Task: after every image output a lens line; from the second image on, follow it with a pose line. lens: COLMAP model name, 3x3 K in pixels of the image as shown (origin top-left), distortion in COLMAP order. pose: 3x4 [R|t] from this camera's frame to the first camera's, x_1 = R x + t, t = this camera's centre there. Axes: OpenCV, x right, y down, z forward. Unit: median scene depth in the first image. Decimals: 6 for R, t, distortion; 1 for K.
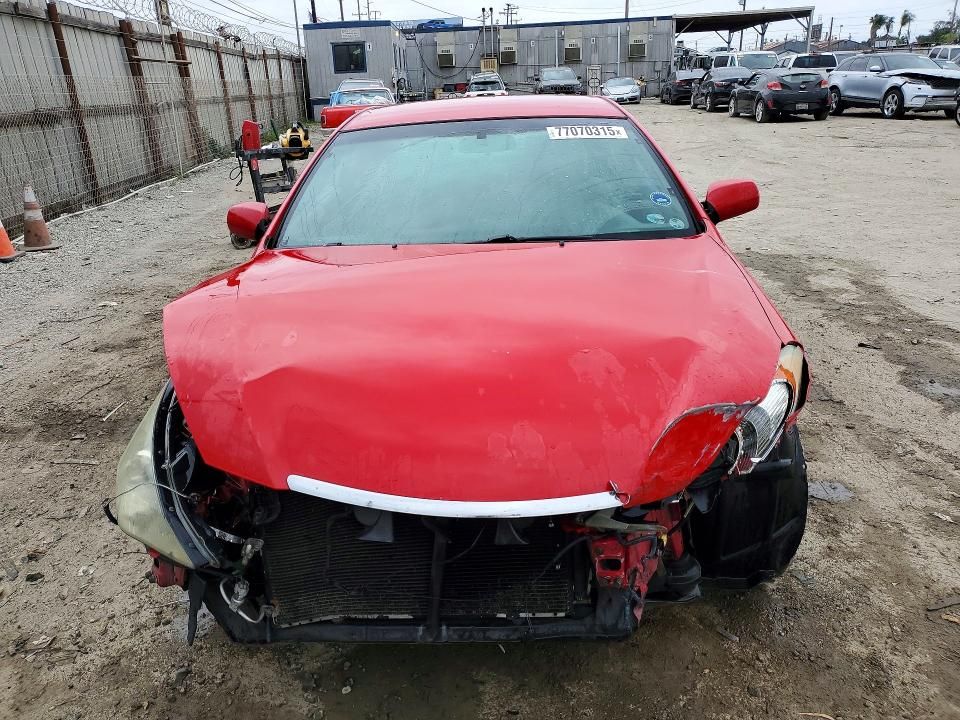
lens RADIAL K [[733.7, 0, 480.0], [0, 733.7, 360.0], [0, 0, 1]] dist [0.009235, 0.003399]
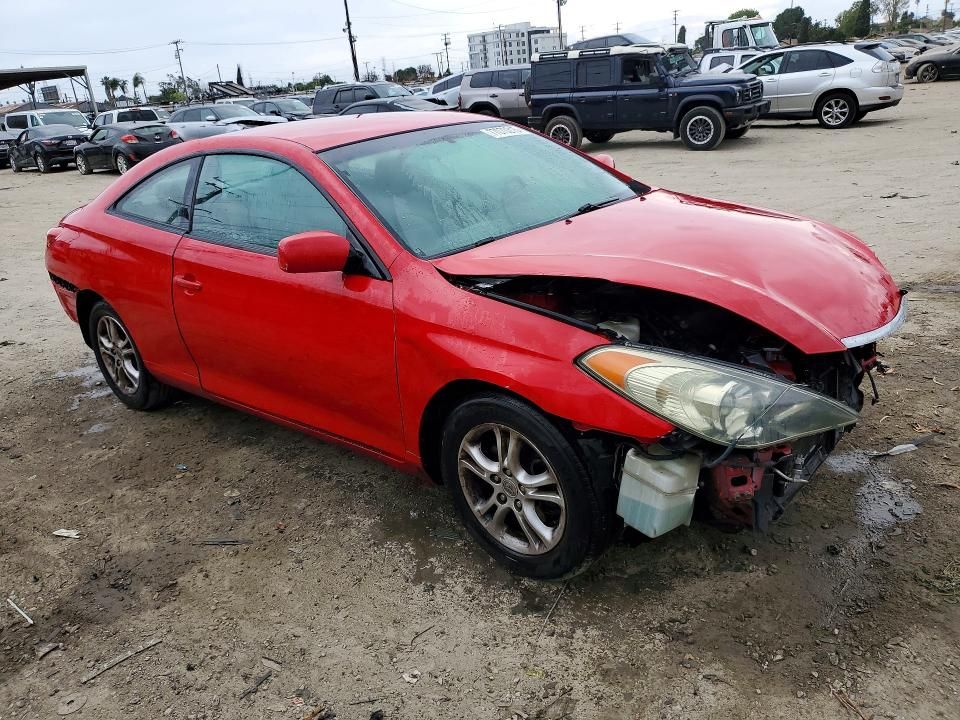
lens RADIAL K [[746.1, 0, 471.7], [0, 746.1, 360.9], [0, 0, 1]] dist [0.014339, -0.005239]
pose [[0.619435, -0.281381, 0.732888, -0.105366], [0.337420, 0.938355, 0.075080, -0.007909], [-0.708835, 0.200784, 0.676194, 0.035400]]
